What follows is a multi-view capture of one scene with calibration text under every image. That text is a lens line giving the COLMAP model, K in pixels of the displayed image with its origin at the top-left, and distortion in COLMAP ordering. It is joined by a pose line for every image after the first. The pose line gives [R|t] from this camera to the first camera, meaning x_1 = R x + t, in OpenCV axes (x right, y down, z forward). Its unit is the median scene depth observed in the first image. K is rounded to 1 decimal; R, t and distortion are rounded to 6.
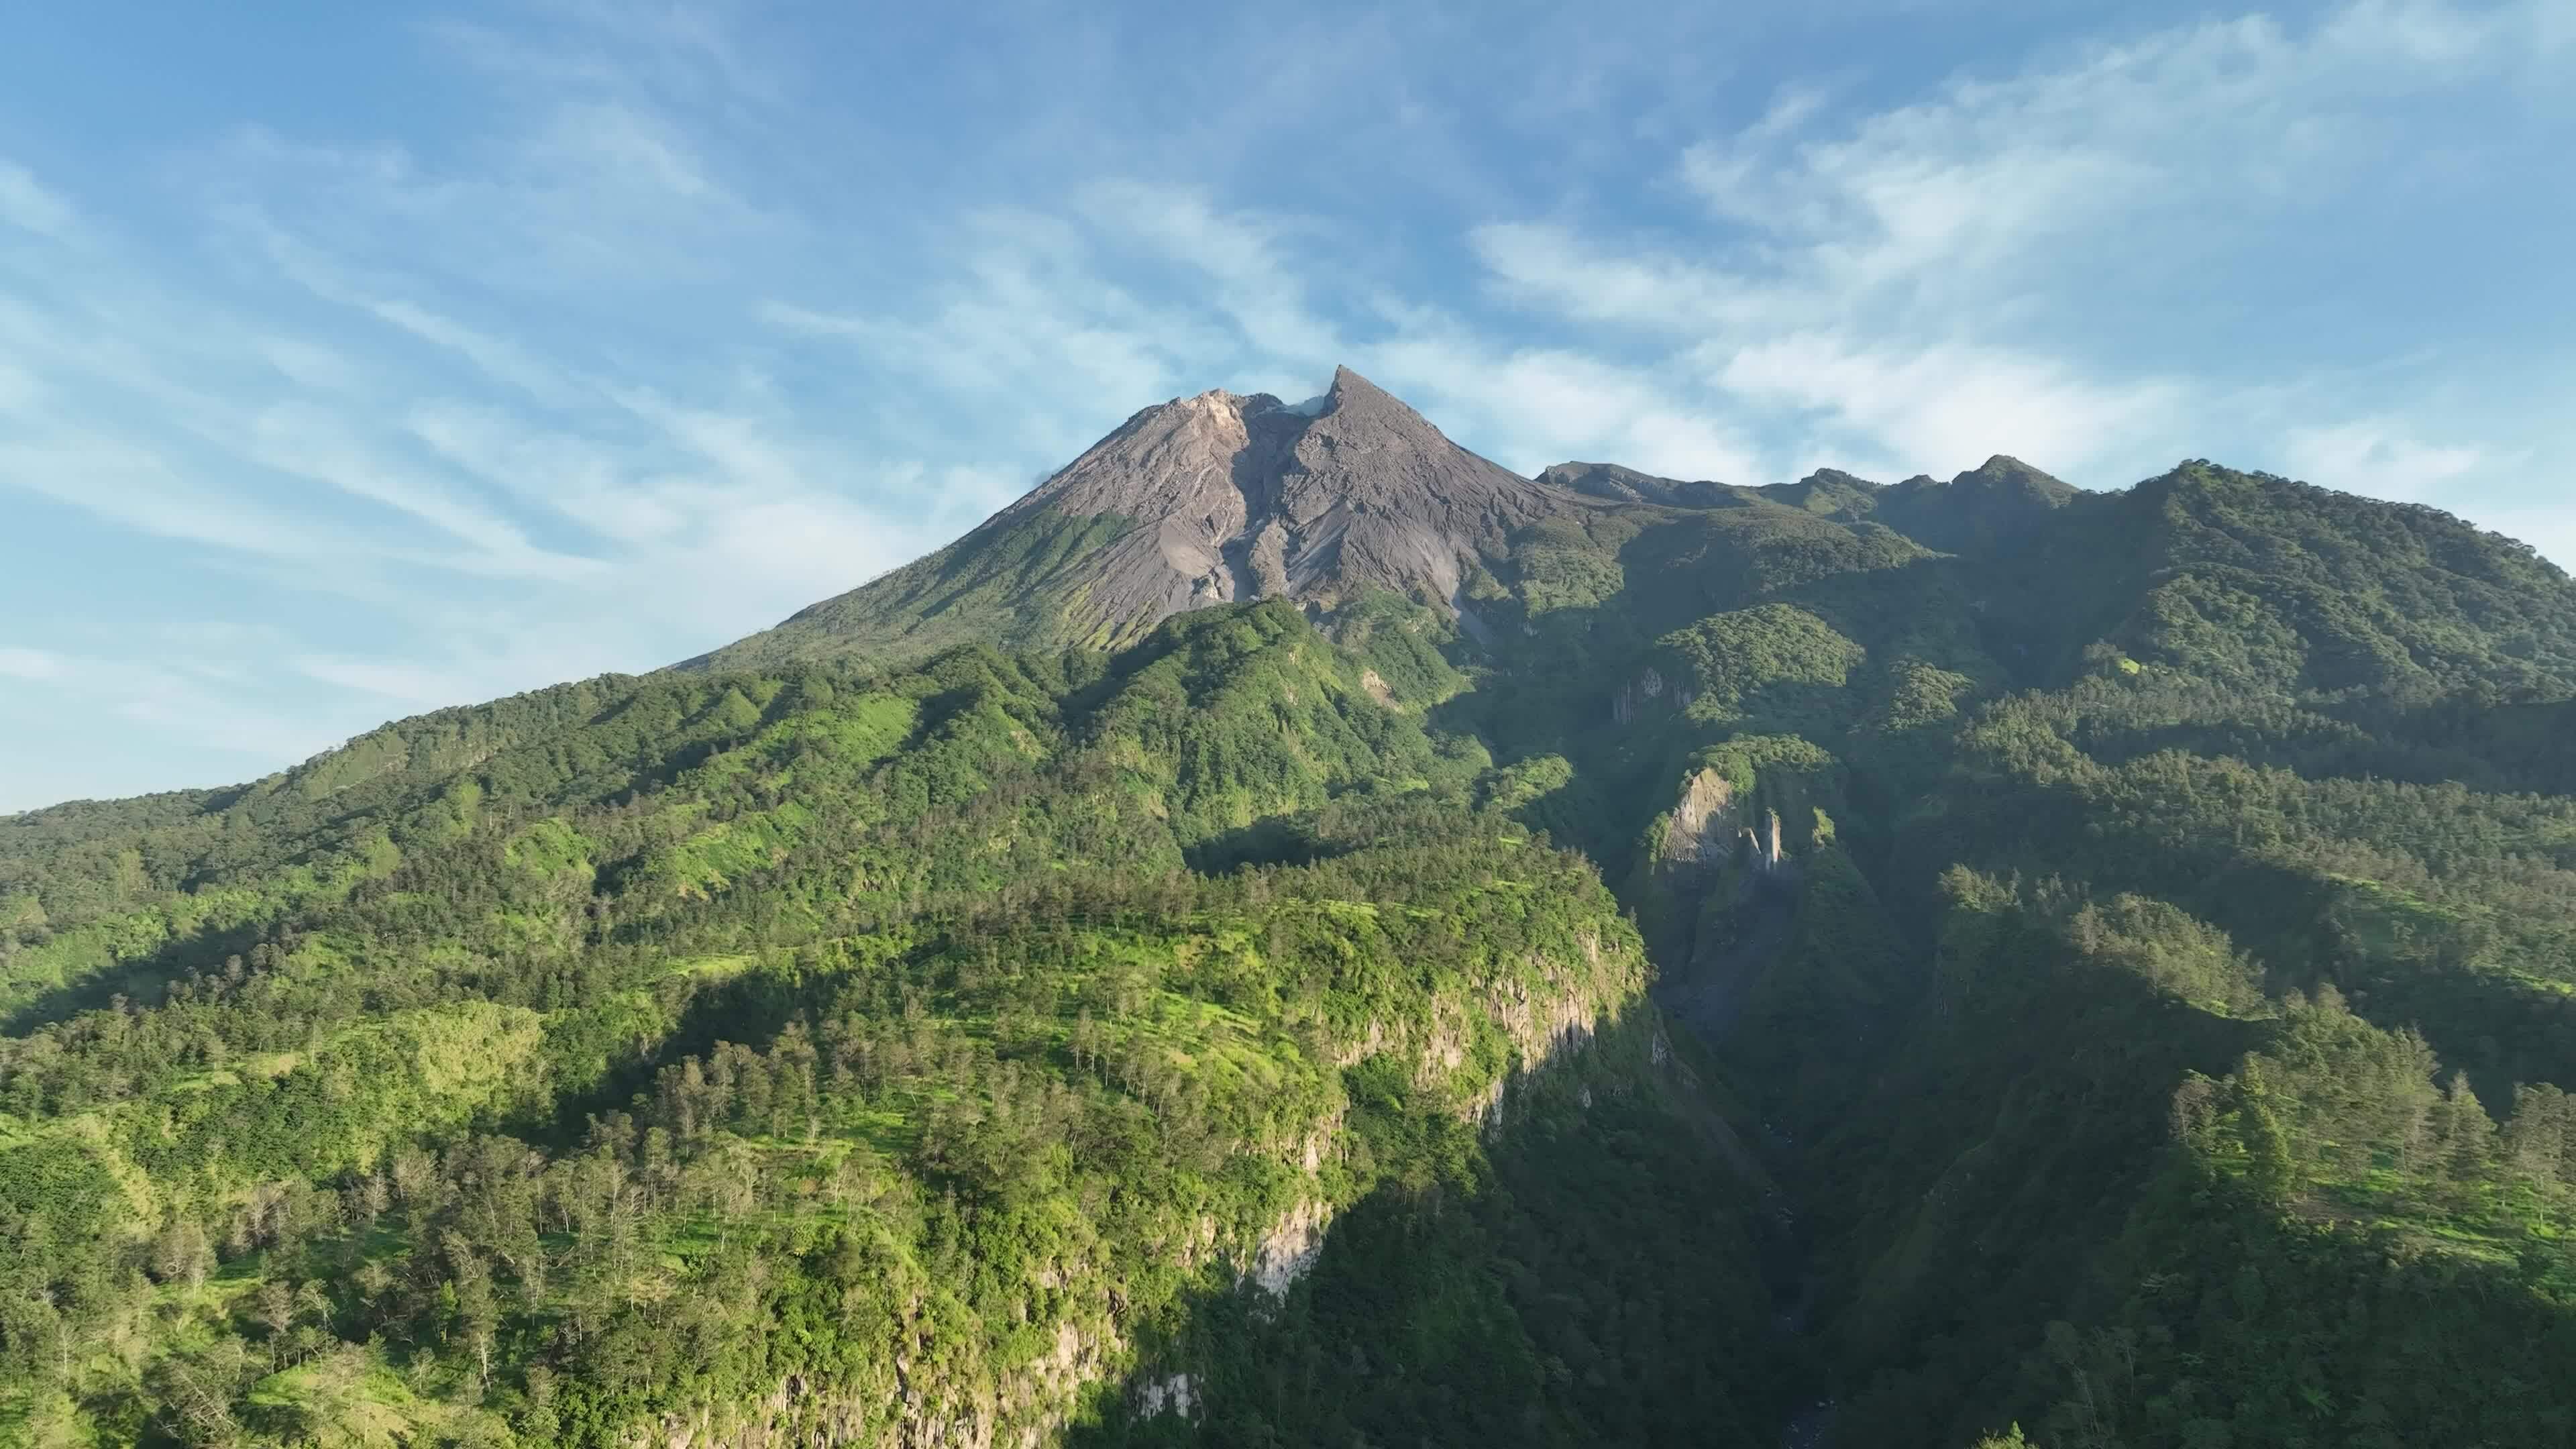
lens RADIAL K [[1826.8, 0, 1288.0], [0, 1826.8, 724.5], [0, 0, 1]] dist [0.012807, -0.006486]
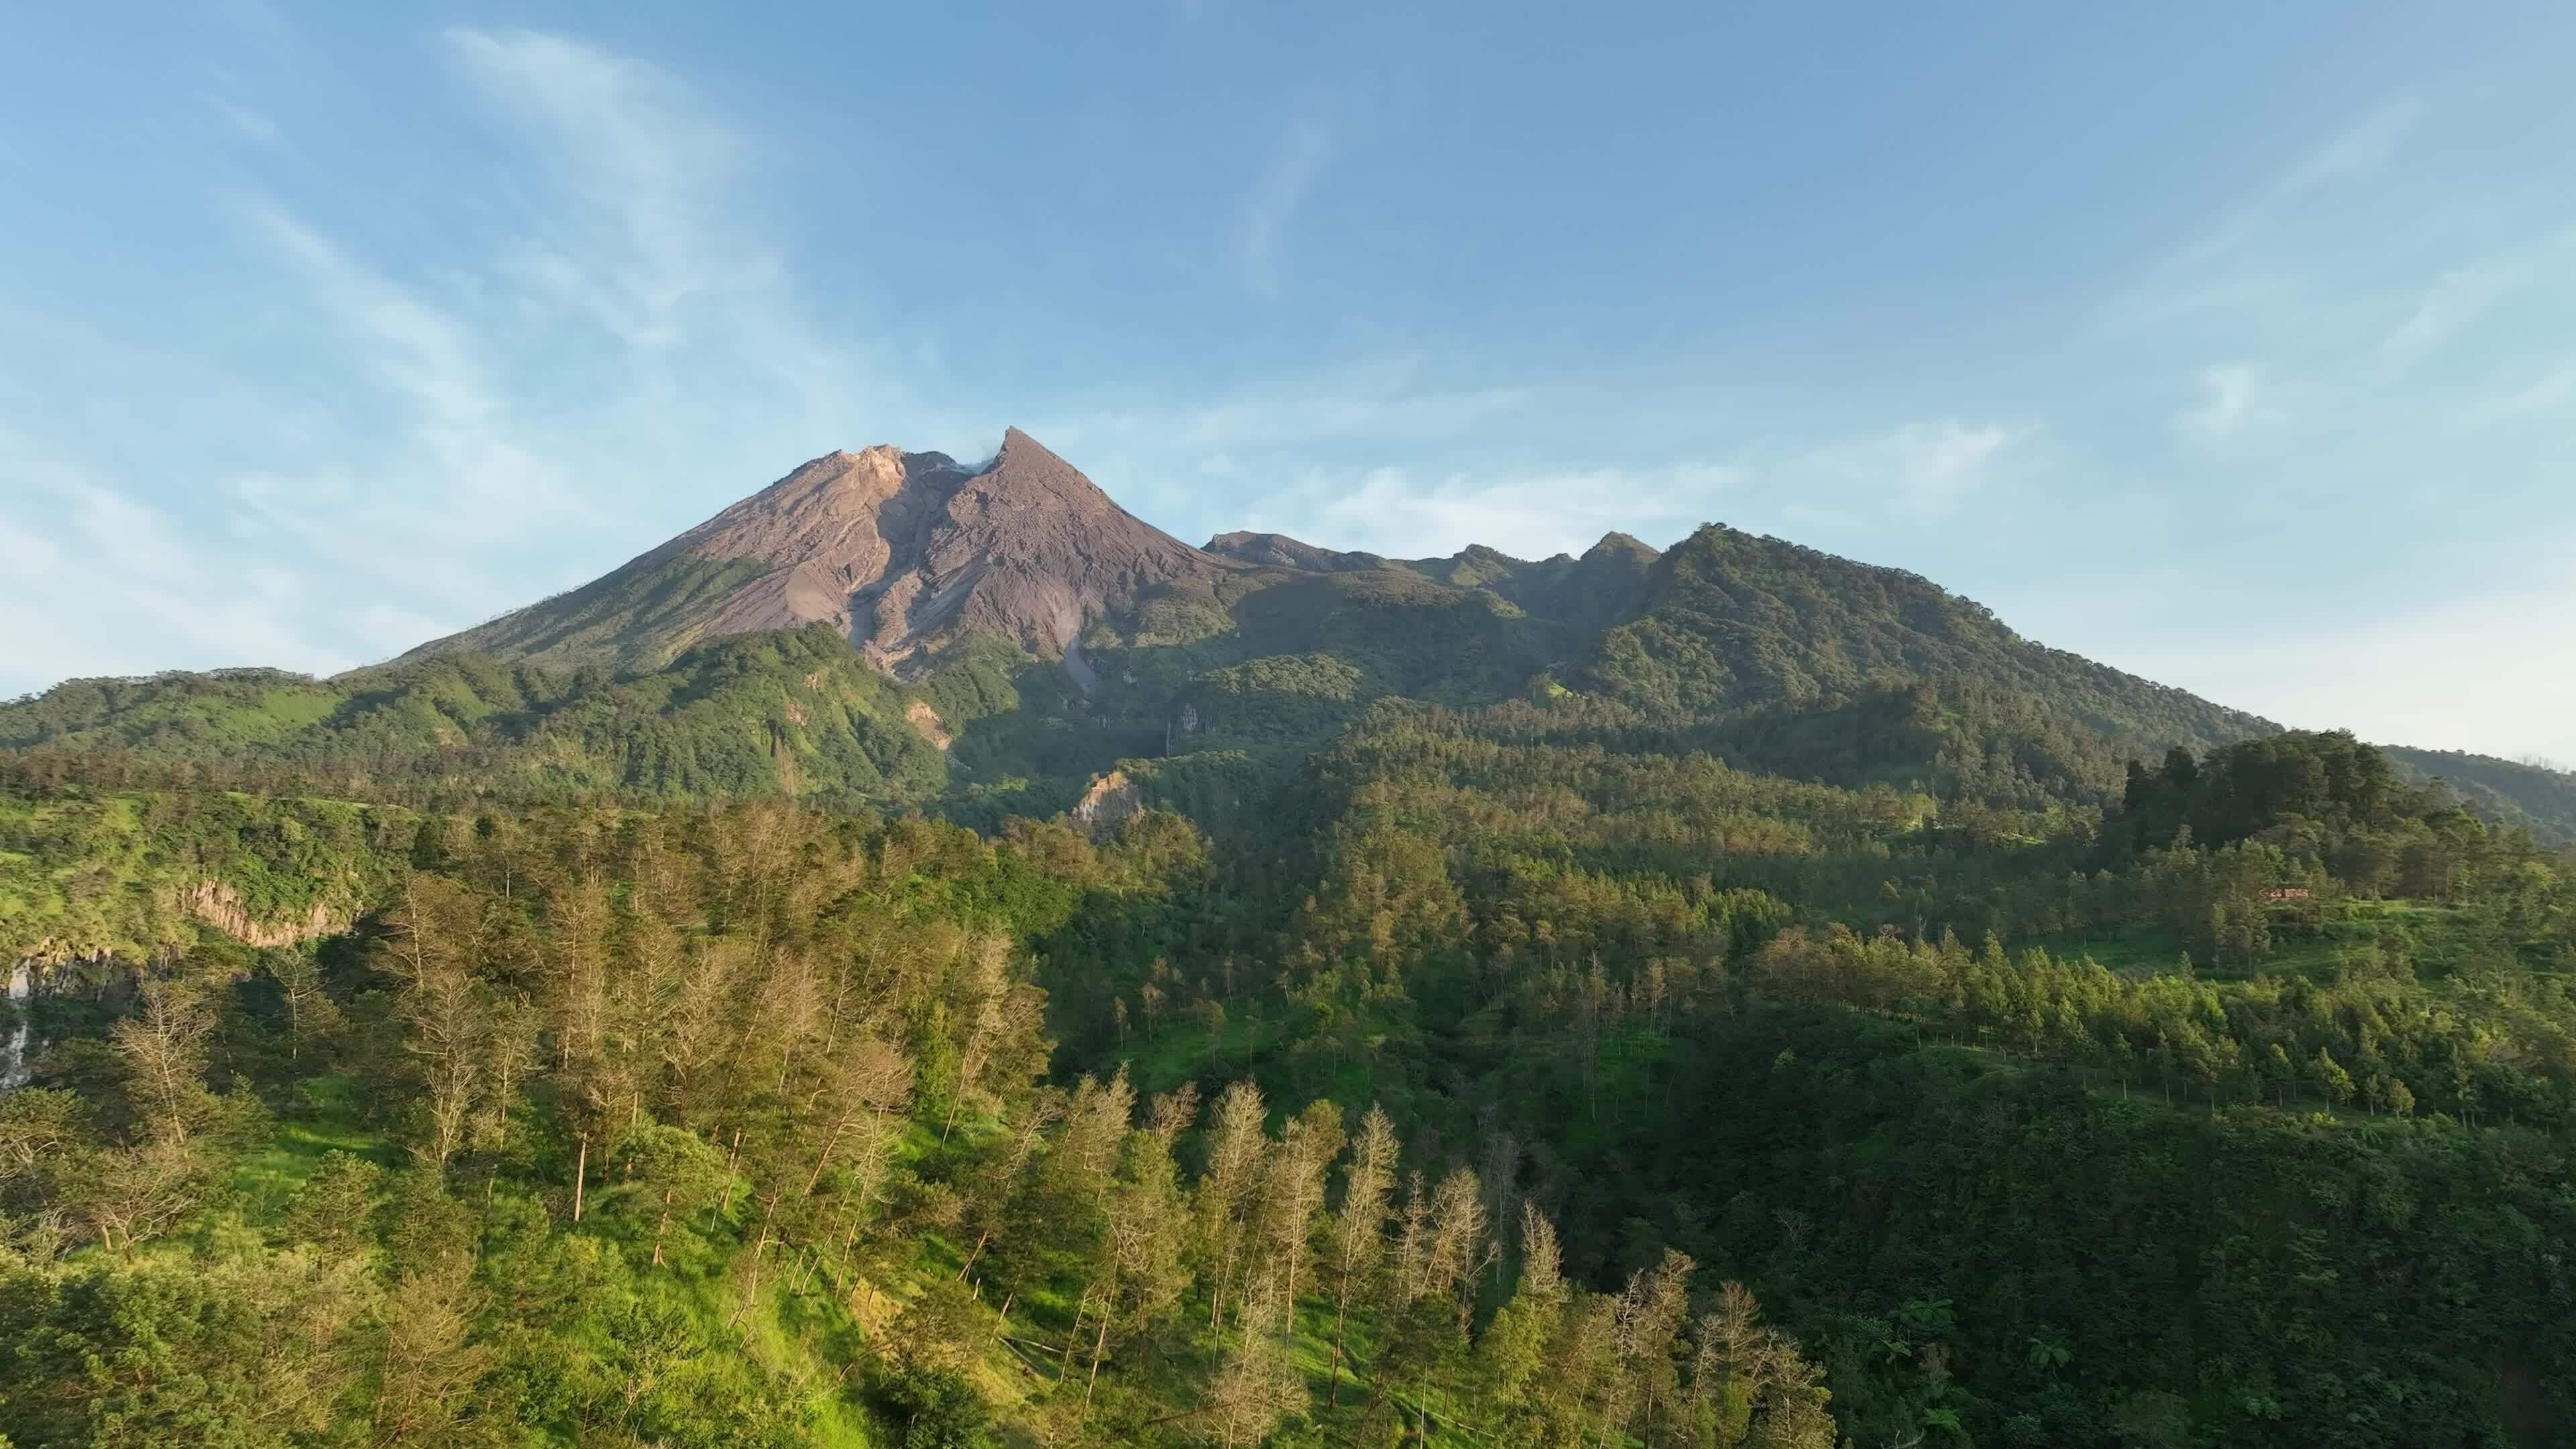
lens RADIAL K [[1826.8, 0, 1288.0], [0, 1826.8, 724.5], [0, 0, 1]] dist [0.012807, -0.006486]
pose [[0.992961, 0.024881, 0.115798, 0.142752], [-0.019039, 0.998503, -0.051286, 0.033384], [-0.116900, 0.048720, 0.991948, -0.016136]]
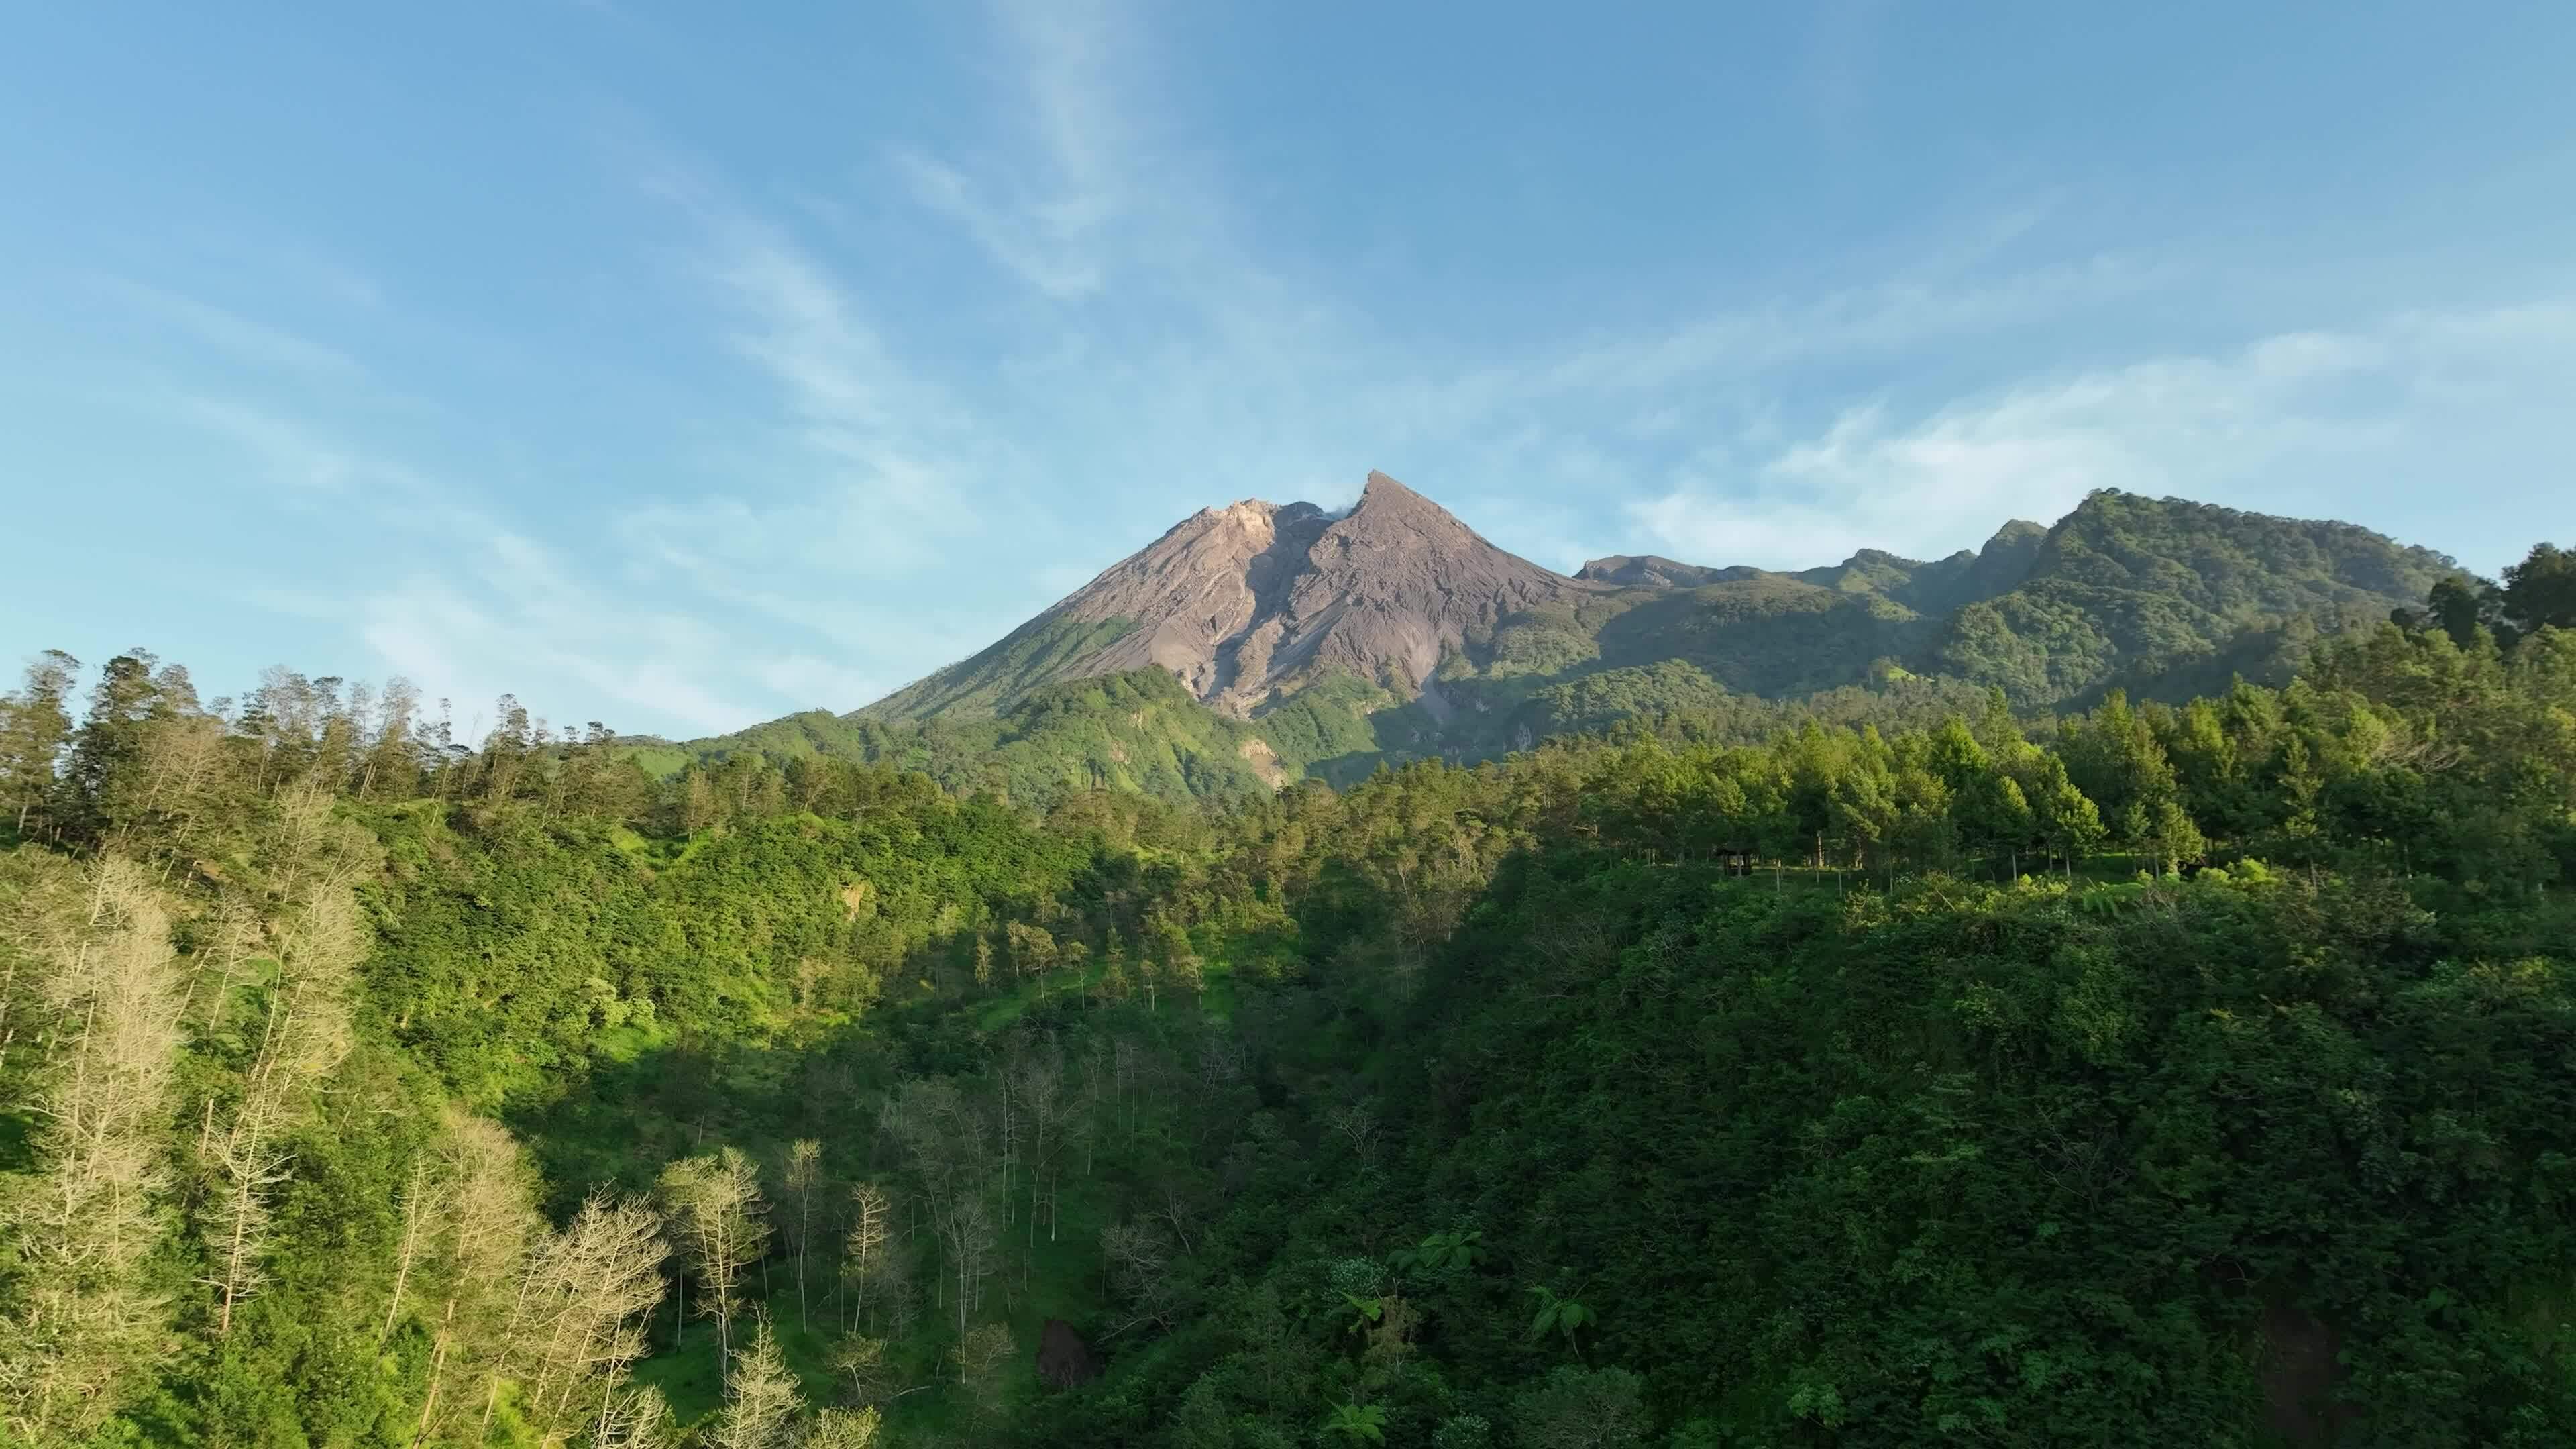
lens RADIAL K [[1826.8, 0, 1288.0], [0, 1826.8, 724.5], [0, 0, 1]] dist [0.012807, -0.006486]
pose [[0.992904, -0.032126, -0.114495, 0.195217], [0.022970, 0.996497, -0.080411, 0.047770], [0.116678, 0.077211, 0.990164, 0.020596]]
